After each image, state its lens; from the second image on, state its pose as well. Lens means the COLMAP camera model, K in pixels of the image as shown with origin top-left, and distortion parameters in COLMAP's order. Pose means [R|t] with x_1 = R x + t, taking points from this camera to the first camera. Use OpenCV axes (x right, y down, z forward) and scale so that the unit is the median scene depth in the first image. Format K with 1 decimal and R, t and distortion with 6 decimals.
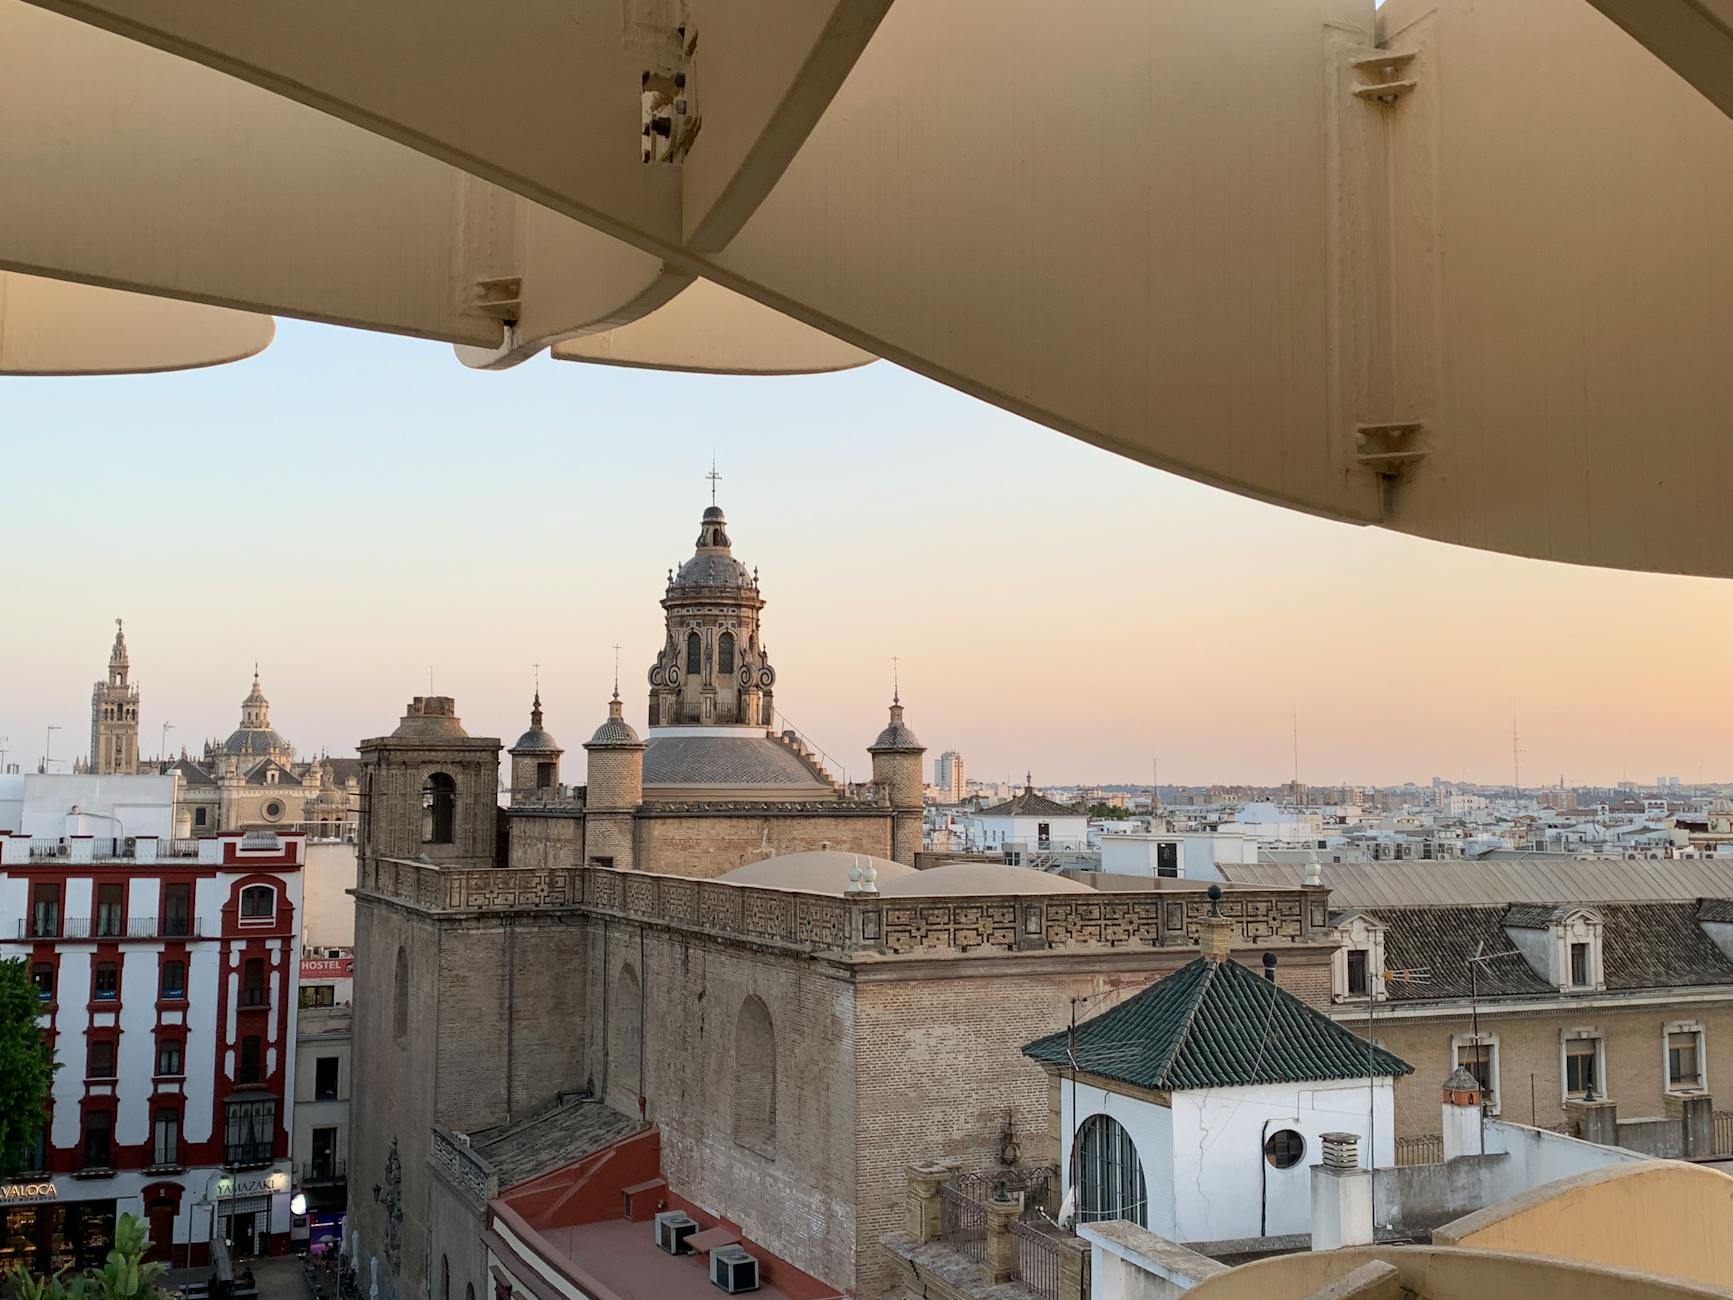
lens RADIAL K [[1747.1, 0, 866.5], [0, 1747.1, 650.0], [0, 0, 1]] dist [0.128543, -0.281103]
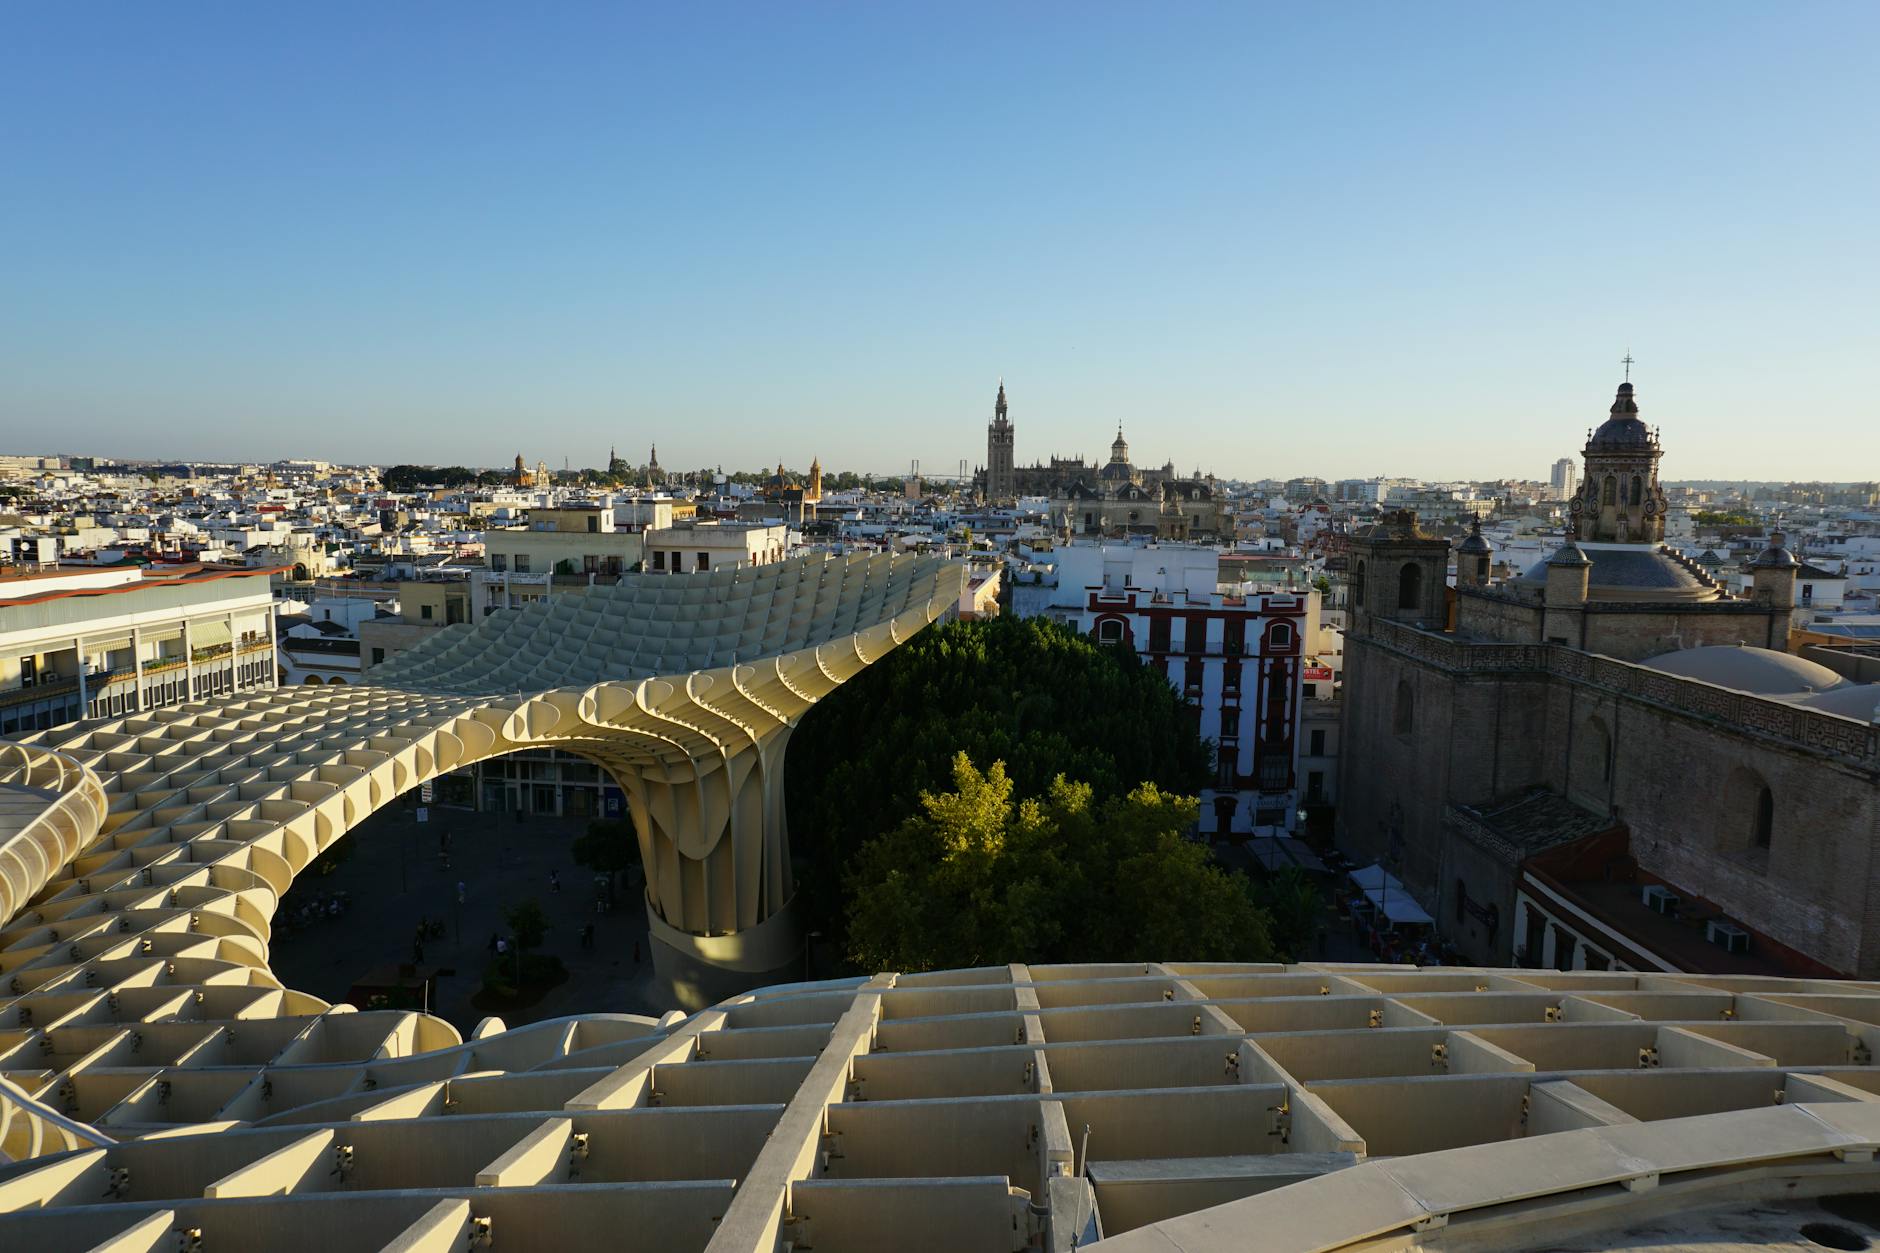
lens RADIAL K [[1224.4, 0, 998.2], [0, 1224.4, 625.4], [0, 0, 1]] dist [-0.046631, 0.076097]
pose [[0.933591, 0.050479, -0.354766, -0.198620], [0.022354, 0.979896, 0.198254, -0.094338], [0.357642, -0.193019, 0.913694, -0.103517]]
